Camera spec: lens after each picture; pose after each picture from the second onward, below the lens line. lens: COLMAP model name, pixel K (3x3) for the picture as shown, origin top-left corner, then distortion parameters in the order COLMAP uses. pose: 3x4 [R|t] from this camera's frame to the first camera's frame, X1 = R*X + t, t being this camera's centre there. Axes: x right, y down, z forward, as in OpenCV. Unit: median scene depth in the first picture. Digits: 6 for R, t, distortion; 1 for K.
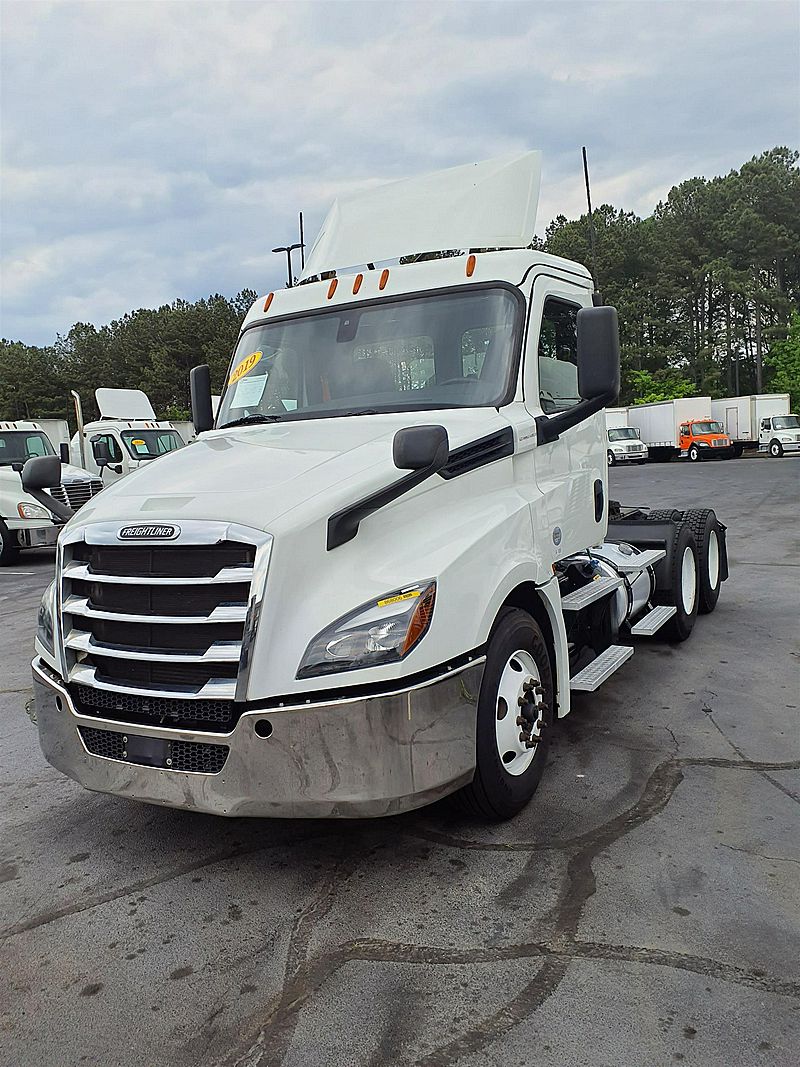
lens RADIAL K [[872.5, 0, 402.0], [0, 872.5, 533.2], [0, 0, 1]] dist [0.058706, -0.015698]
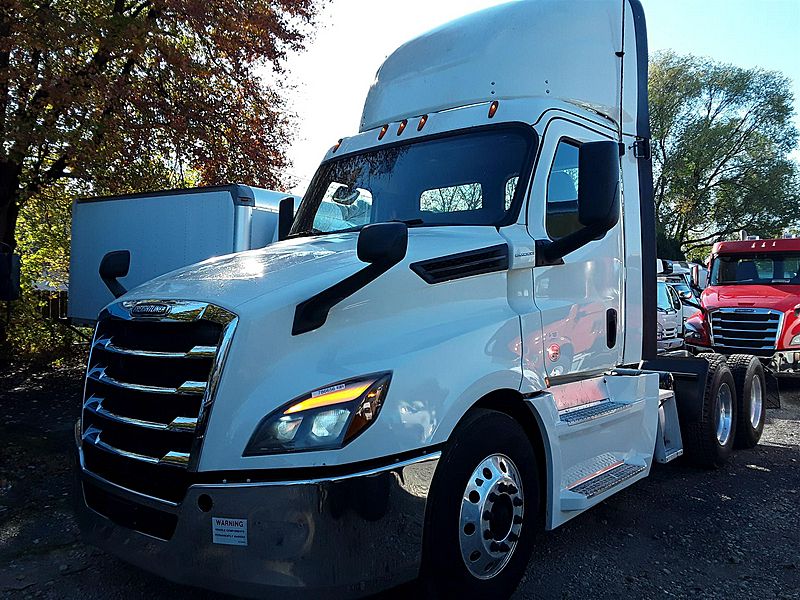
lens RADIAL K [[654.2, 0, 411.4], [0, 654.2, 293.6], [0, 0, 1]] dist [0.058706, -0.015698]
pose [[0.981047, 0.062475, -0.183422, 0.187525], [-0.082344, 0.991290, -0.102782, 0.036774], [0.175403, 0.115938, 0.977646, 0.226056]]
